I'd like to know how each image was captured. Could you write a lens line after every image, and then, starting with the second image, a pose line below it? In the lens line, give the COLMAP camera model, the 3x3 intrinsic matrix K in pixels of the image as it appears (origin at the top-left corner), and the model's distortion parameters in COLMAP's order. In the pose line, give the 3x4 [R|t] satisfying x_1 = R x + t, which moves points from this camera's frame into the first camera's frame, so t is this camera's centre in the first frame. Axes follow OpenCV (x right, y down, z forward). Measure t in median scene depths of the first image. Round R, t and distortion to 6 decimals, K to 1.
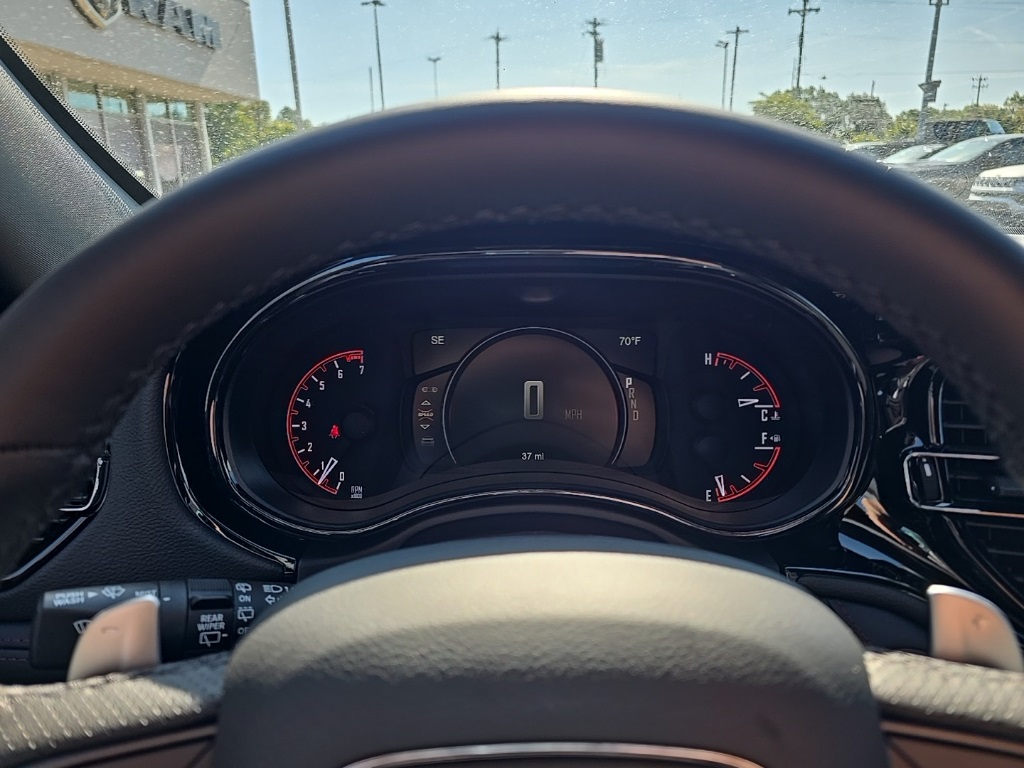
lens RADIAL K [[703.7, 0, 512.0], [0, 703.7, 384.0], [0, 0, 1]] dist [0.015412, -0.021909]
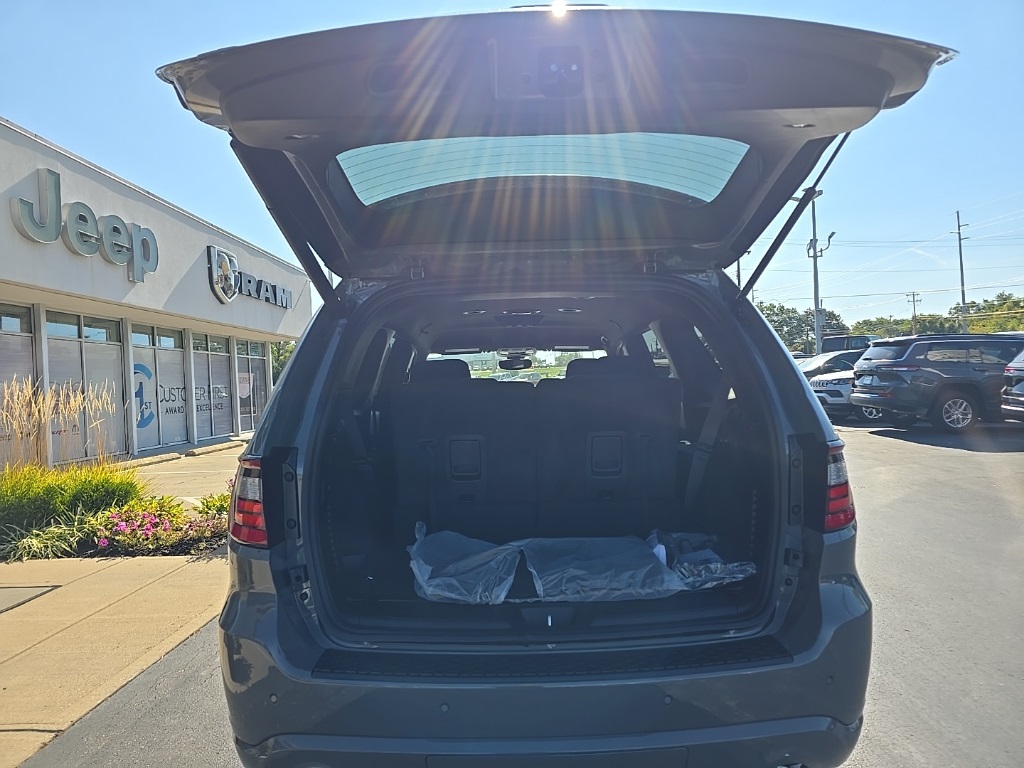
lens RADIAL K [[684.4, 0, 512.0], [0, 684.4, 384.0], [0, 0, 1]] dist [0.063729, -0.057089]
pose [[0.999610, -0.027661, 0.003928, 0.009908], [0.027623, 0.957415, -0.287392, 0.035466], [0.004189, 0.287388, 0.957805, -0.122030]]
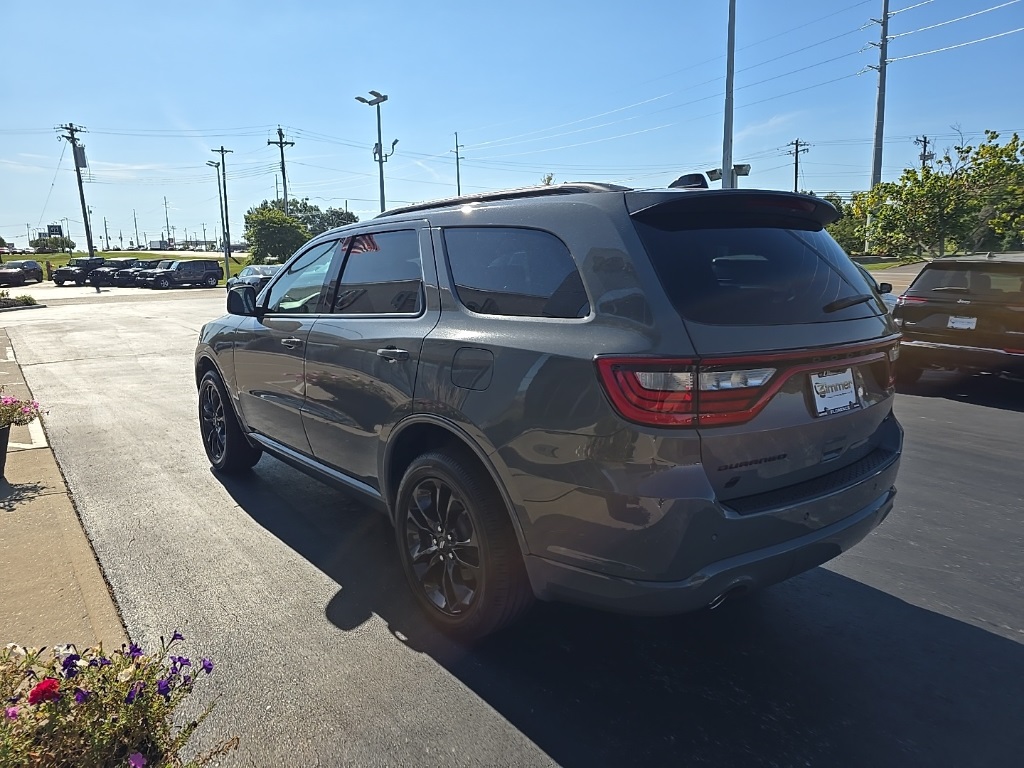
lens RADIAL K [[689.0, 0, 512.0], [0, 689.0, 384.0], [0, 0, 1]] dist [0.069935, -0.066375]
pose [[0.783366, -0.101137, 0.613277, -0.055171], [0.182524, 0.980603, -0.071433, 0.029834], [-0.594157, 0.167896, 0.786631, -0.111723]]
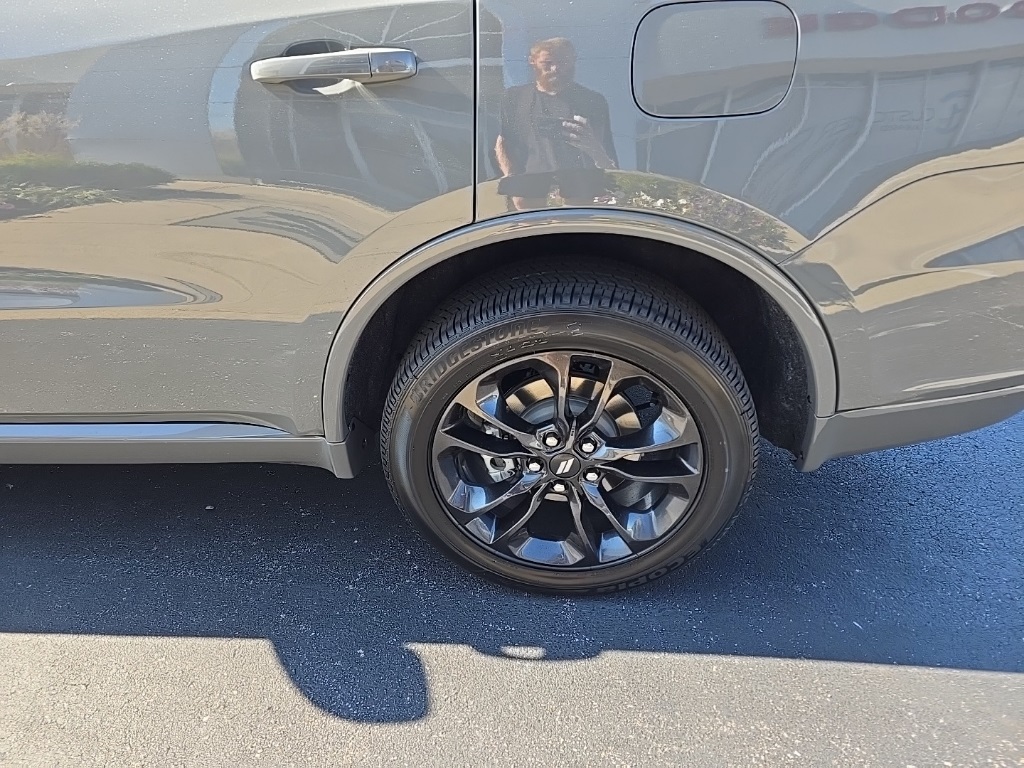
lens RADIAL K [[689.0, 0, 512.0], [0, 689.0, 384.0], [0, 0, 1]] dist [0.069935, -0.066375]
pose [[0.062326, -0.516398, 0.854077, -0.046279], [0.308387, 0.823830, 0.475606, 0.016818], [-0.949217, 0.233744, 0.210597, -0.047307]]
